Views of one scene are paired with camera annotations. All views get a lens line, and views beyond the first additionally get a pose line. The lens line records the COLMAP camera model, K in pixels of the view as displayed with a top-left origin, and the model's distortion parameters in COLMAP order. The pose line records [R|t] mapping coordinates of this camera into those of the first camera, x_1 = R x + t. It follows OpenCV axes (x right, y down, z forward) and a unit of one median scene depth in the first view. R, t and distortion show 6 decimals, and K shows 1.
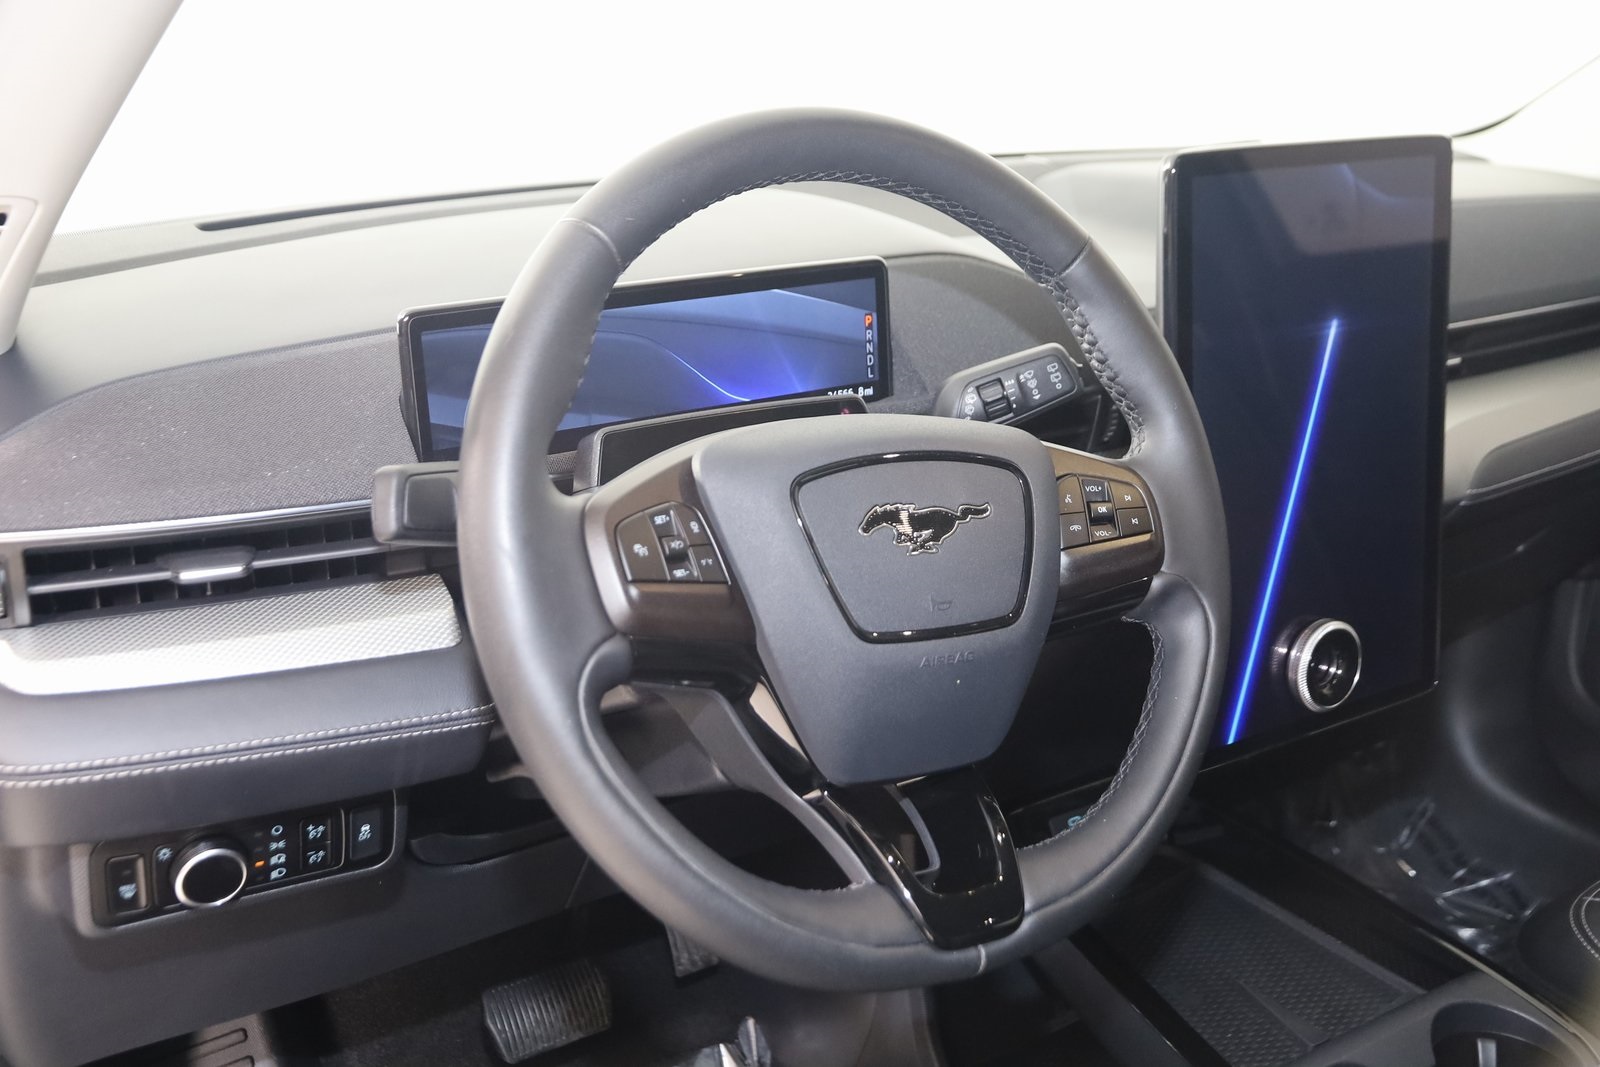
lens RADIAL K [[1678.6, 0, 800.0], [0, 1678.6, 533.5], [0, 0, 1]] dist [-0.008436, 0.164442]
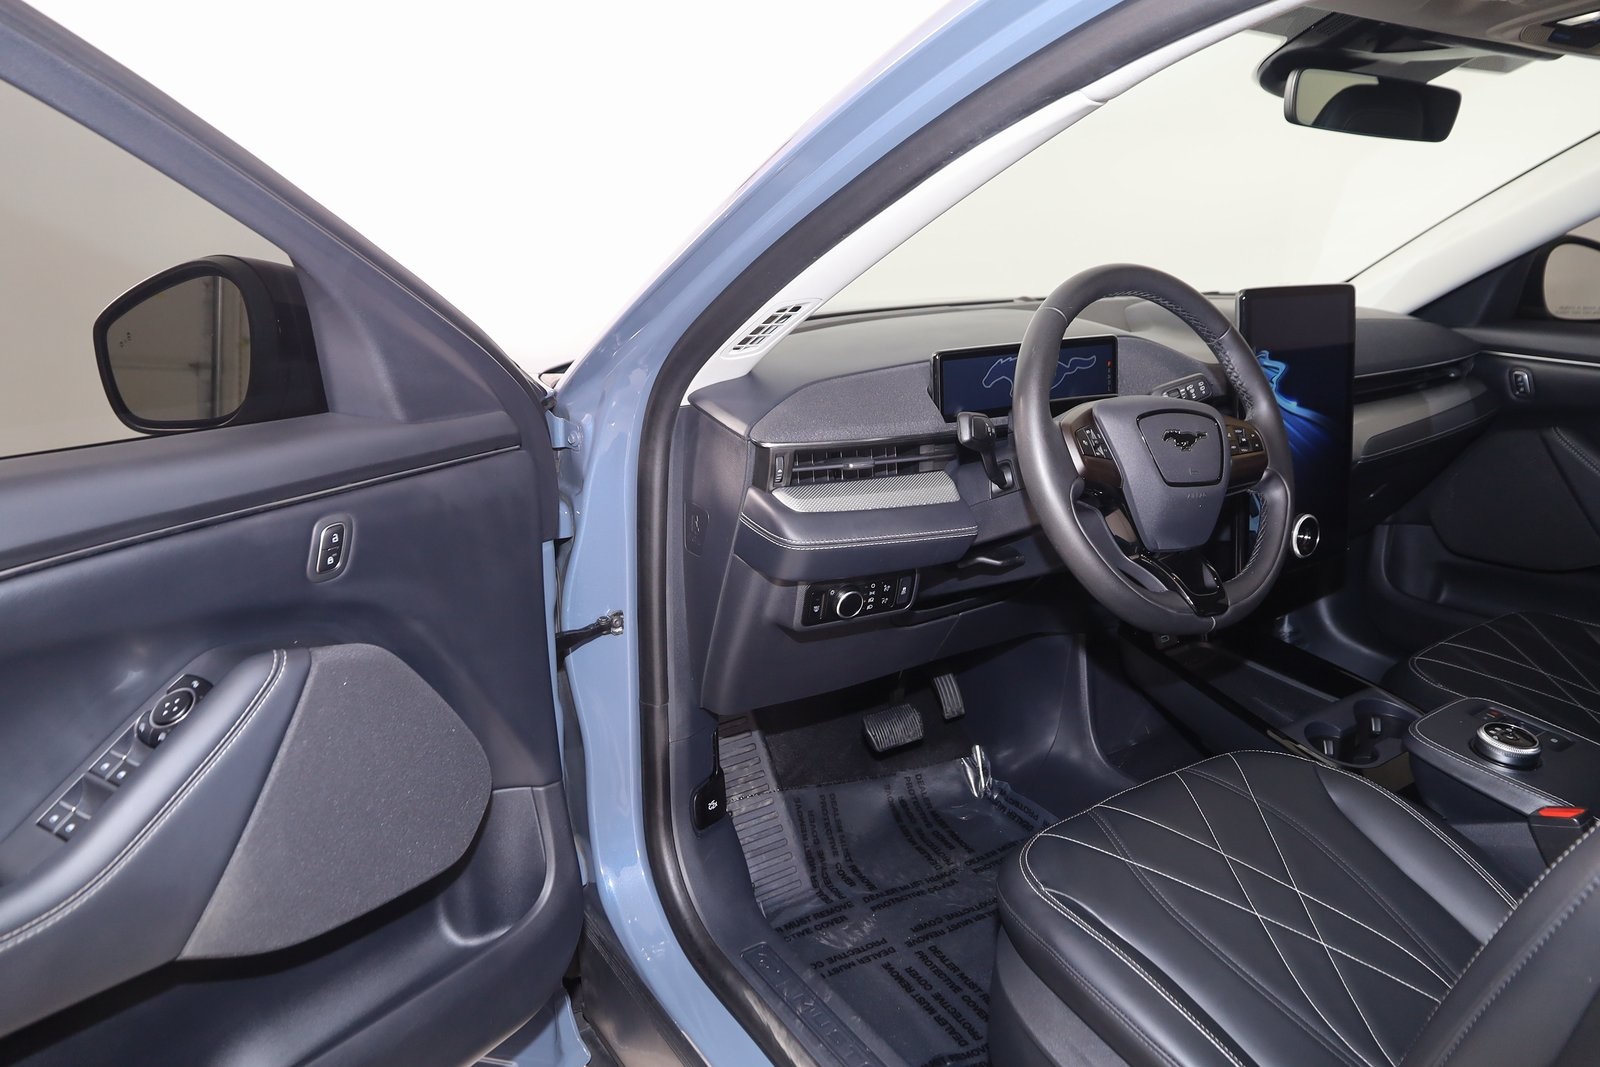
lens RADIAL K [[1102.9, 0, 799.3], [0, 1102.9, 519.0], [0, 0, 1]] dist [-0.131025, 0.117011]
pose [[0.999917, 0.000412, -0.012903, -0.399328], [-0.000883, 0.999334, -0.036476, 0.145225], [0.012879, 0.036484, 0.999251, -0.465411]]
